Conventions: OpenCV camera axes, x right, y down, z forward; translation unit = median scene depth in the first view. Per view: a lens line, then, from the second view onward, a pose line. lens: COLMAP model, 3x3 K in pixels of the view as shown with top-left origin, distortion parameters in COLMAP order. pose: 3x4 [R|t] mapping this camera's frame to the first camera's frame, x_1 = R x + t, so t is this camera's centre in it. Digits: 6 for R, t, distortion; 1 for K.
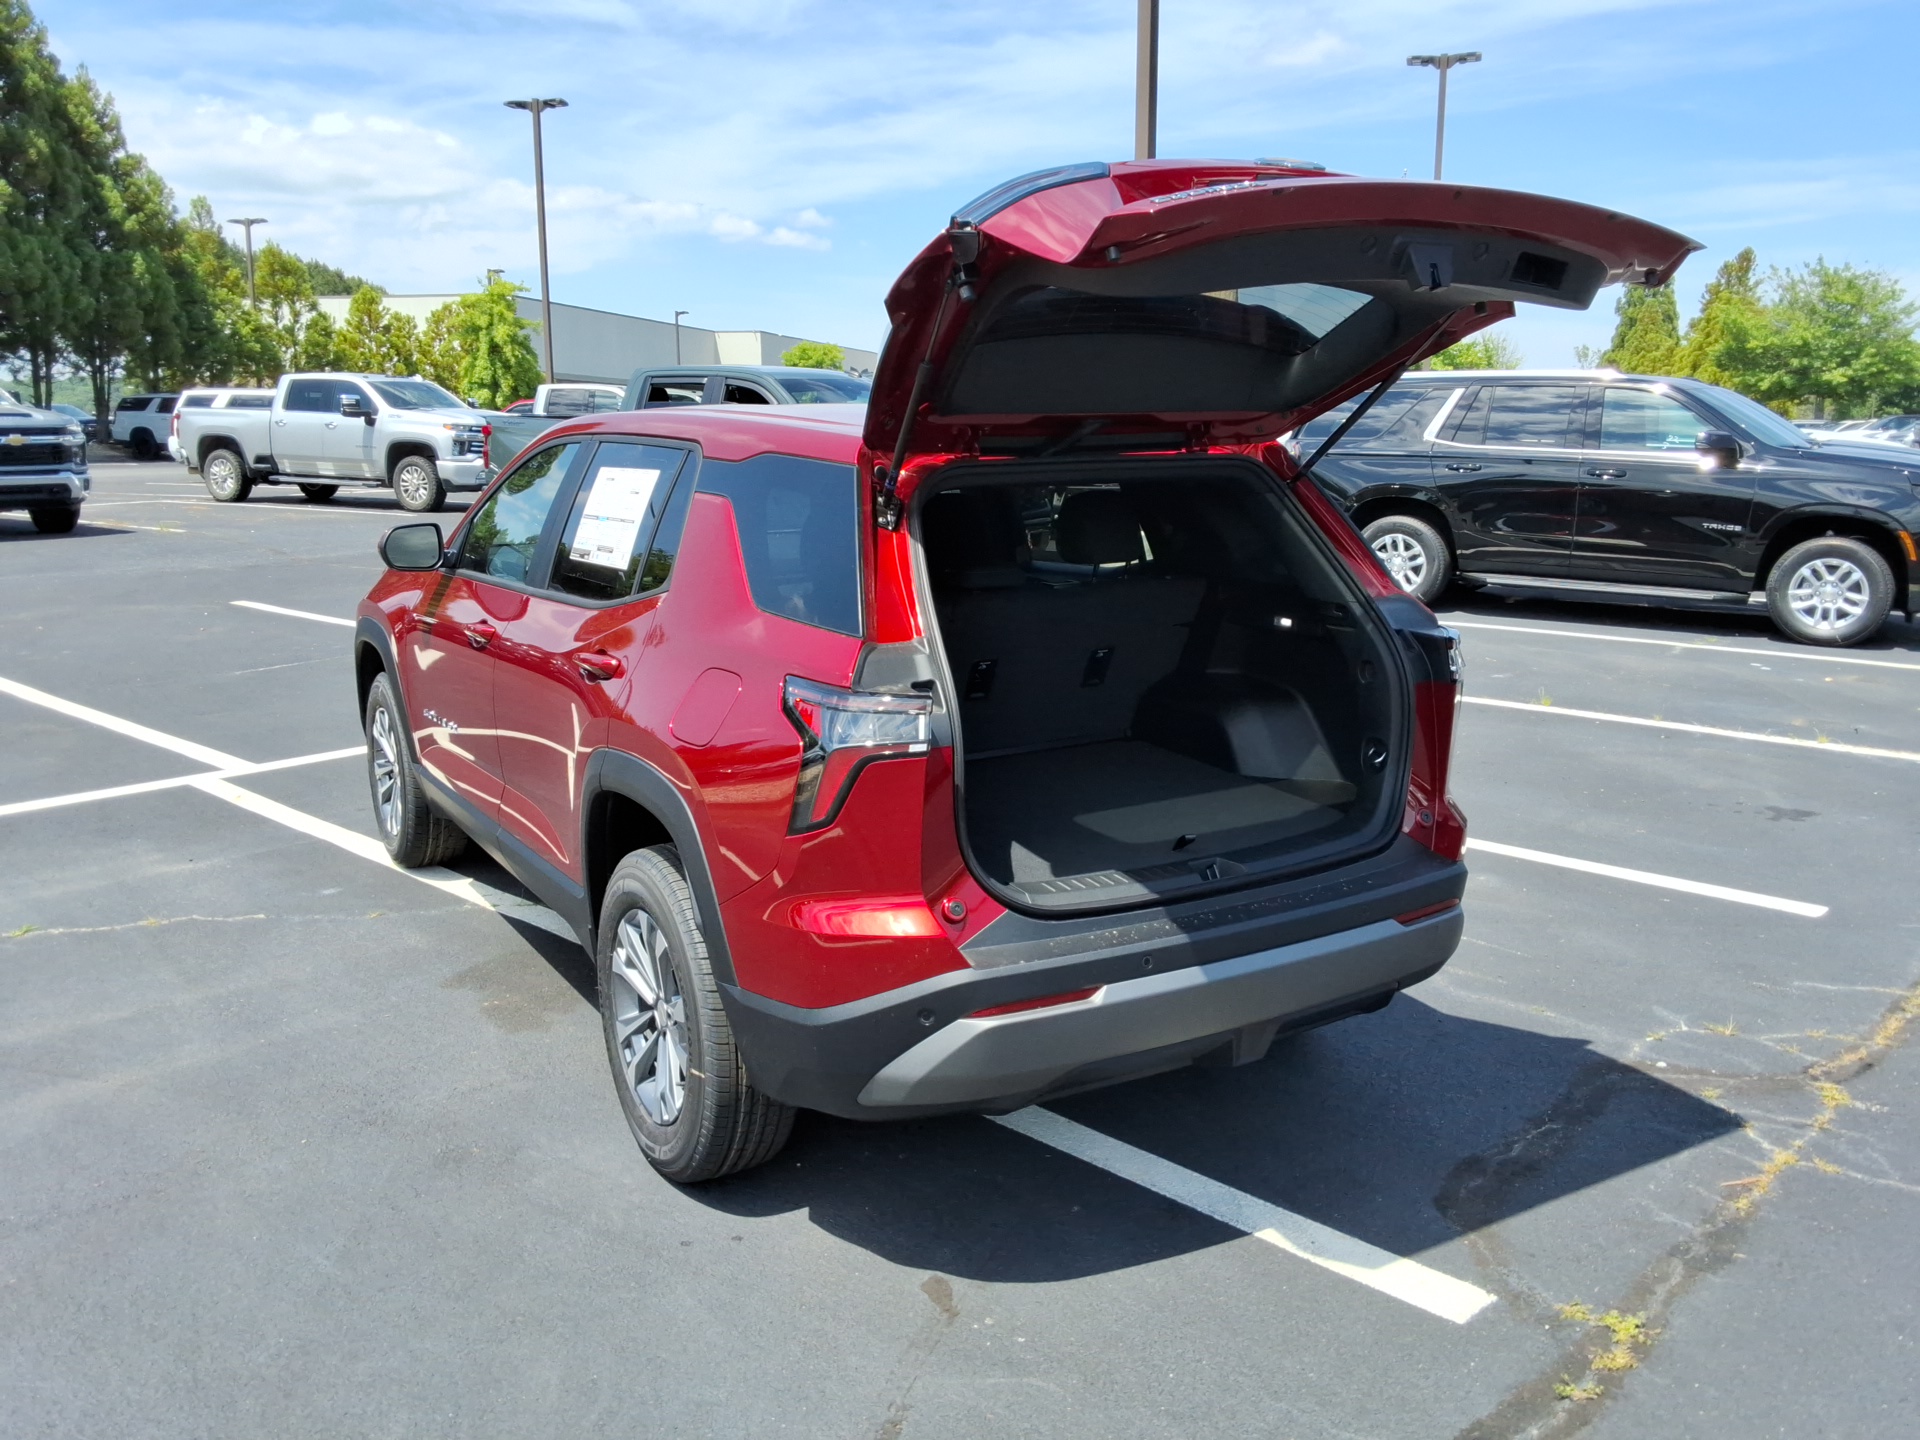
lens RADIAL K [[1551.2, 0, 972.7], [0, 1551.2, 693.9], [0, 0, 1]] dist [0.101787, -0.162492]
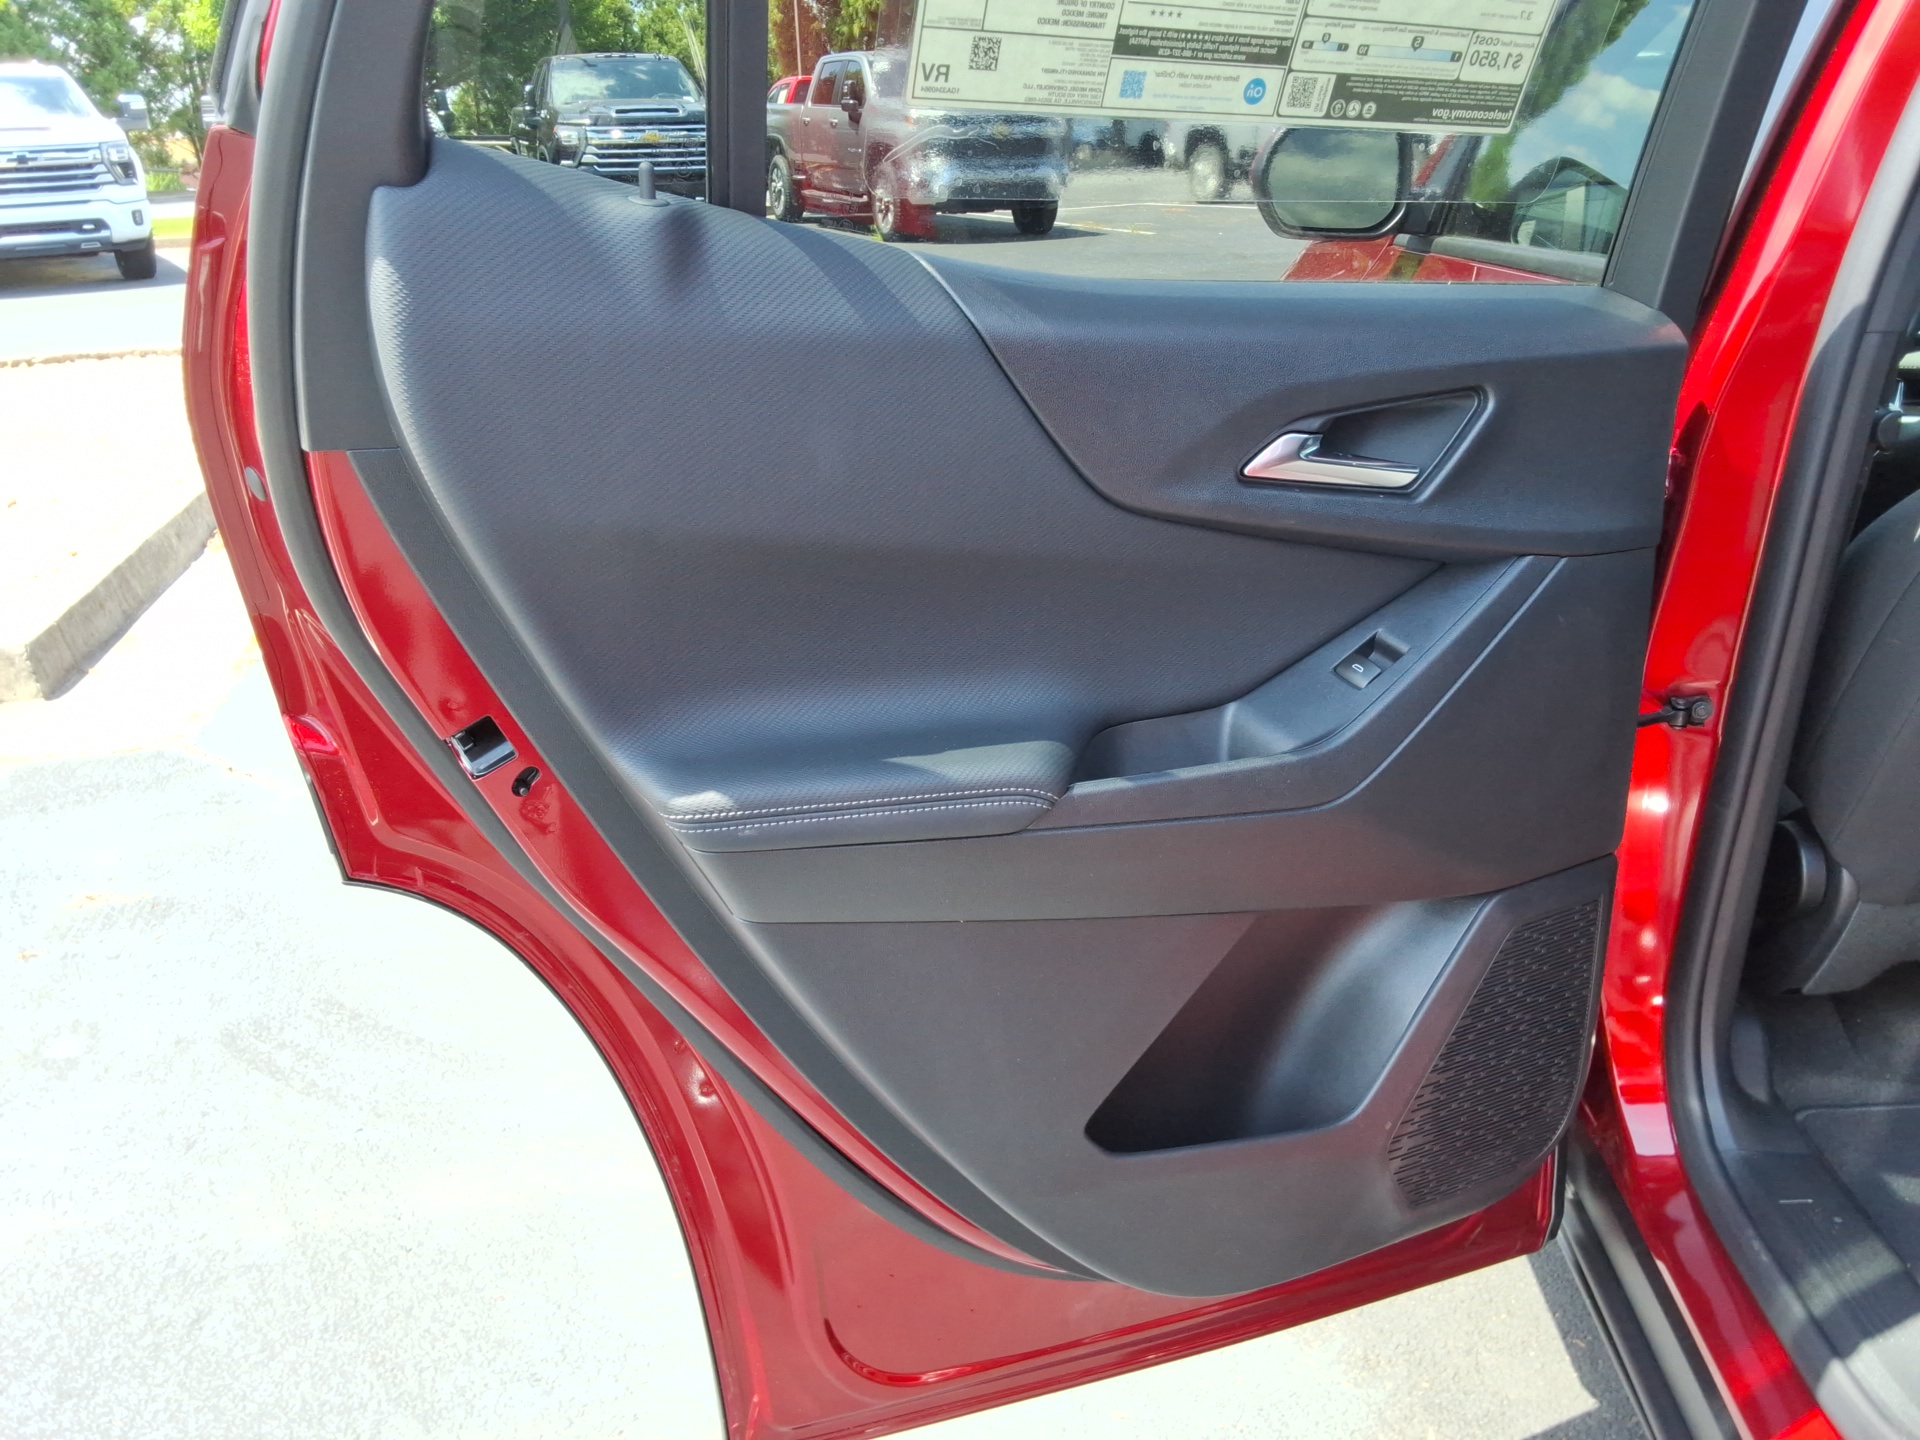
lens RADIAL K [[1551.2, 0, 972.7], [0, 1551.2, 693.9], [0, 0, 1]] dist [0.101787, -0.162492]
pose [[0.827443, 0.162233, -0.537604, -0.039147], [-0.066424, 0.978914, 0.193172, -0.007031], [0.557607, -0.124129, 0.820772, 0.118205]]
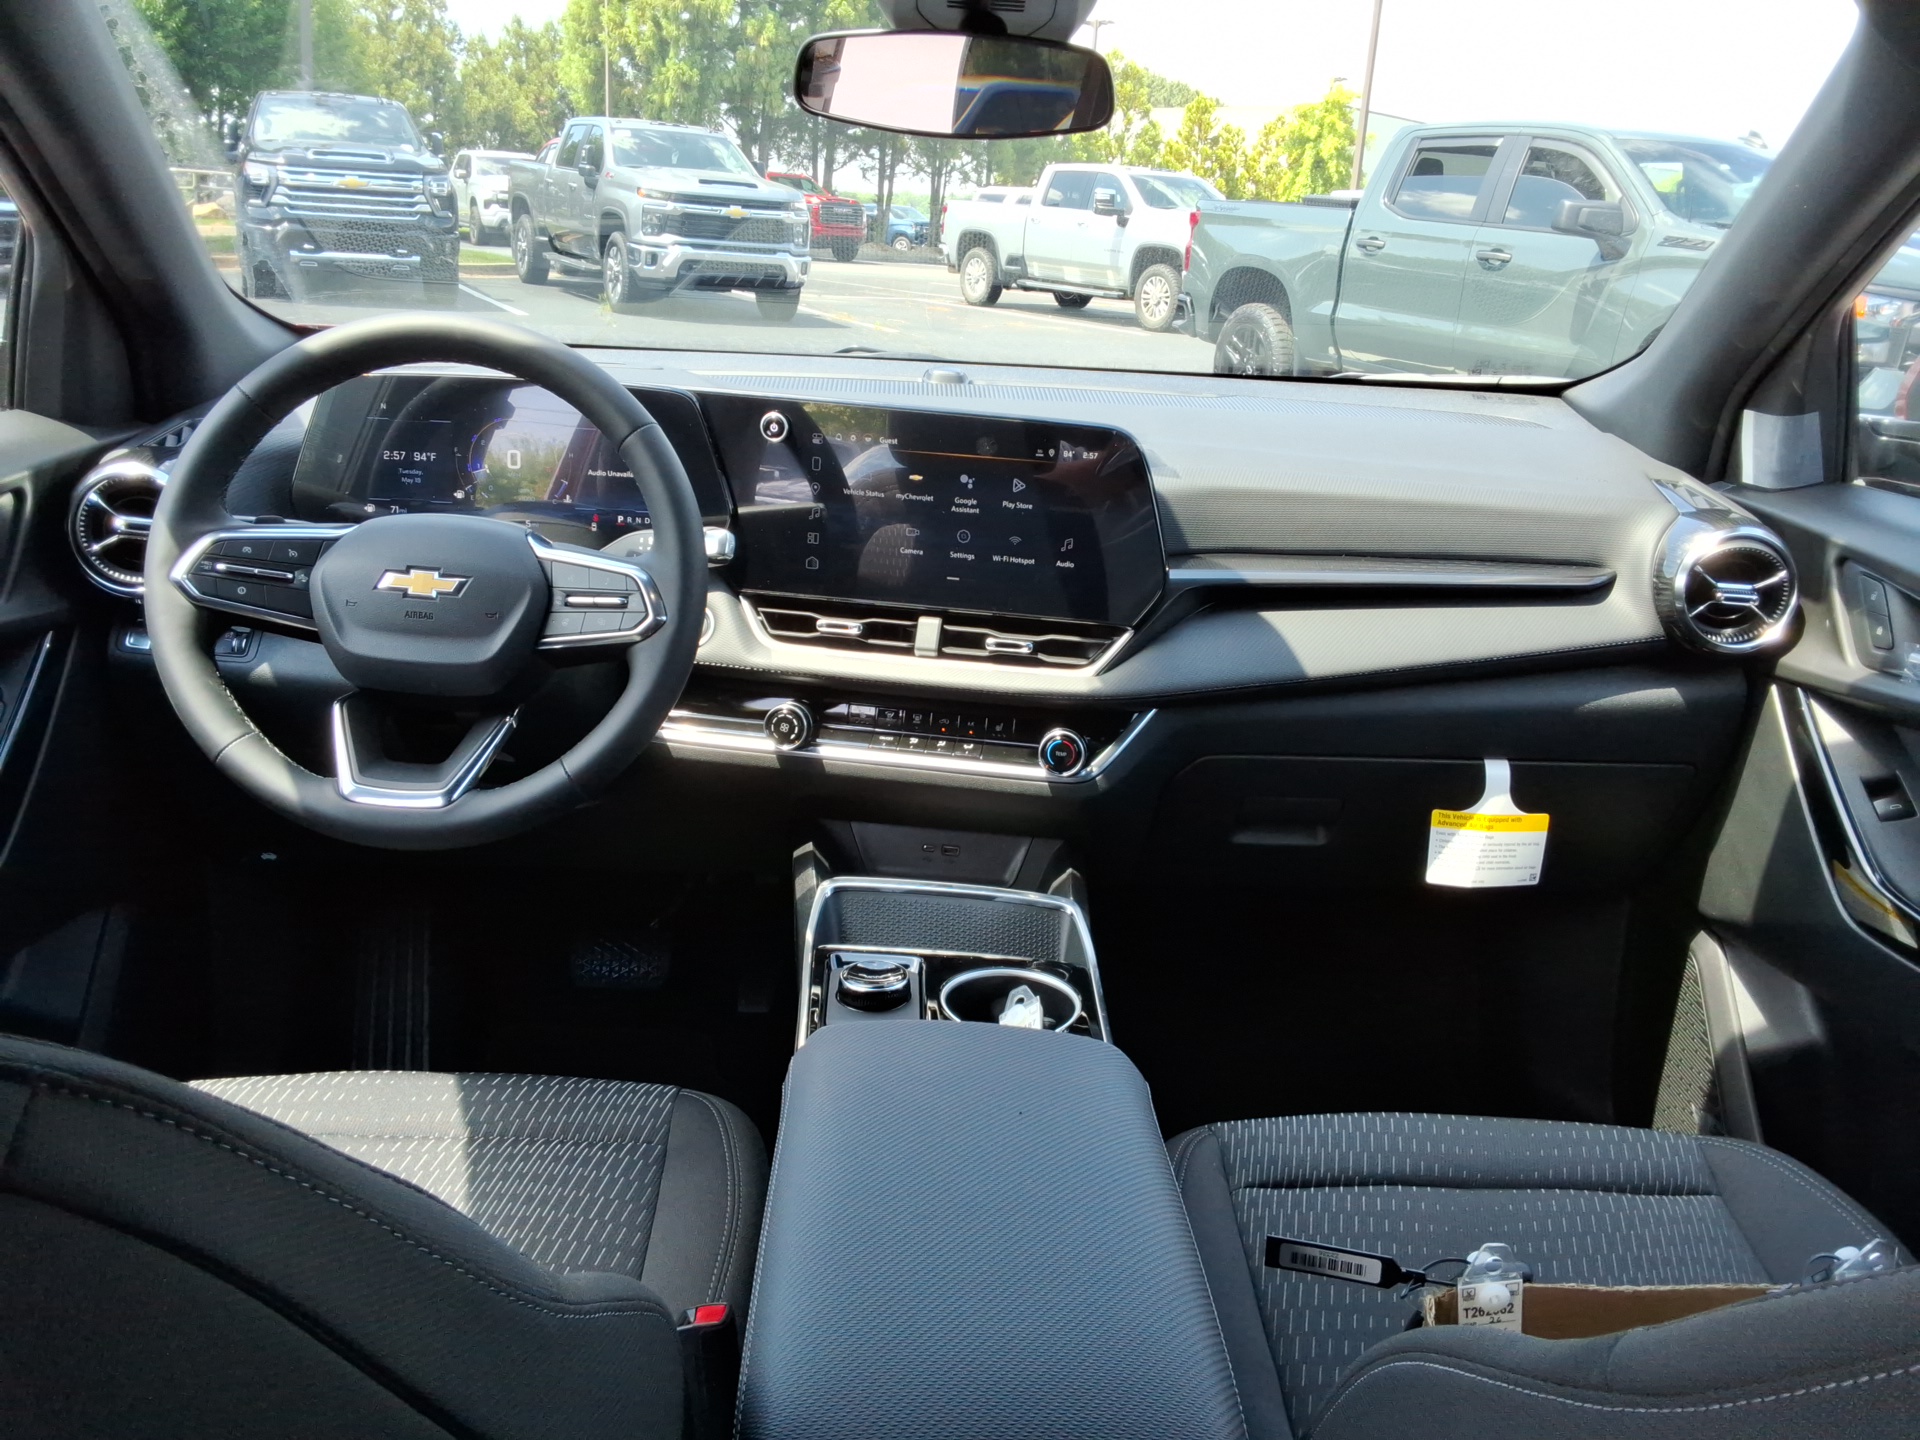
lens RADIAL K [[1544.2, 0, 980.9], [0, 1544.2, 711.4], [0, 0, 1]] dist [0.111326, -0.205298]
pose [[0.874089, 0.189921, -0.447100, -0.013628], [-0.139947, 0.979834, 0.142619, -0.017846], [0.465170, -0.062092, 0.883041, 0.169064]]
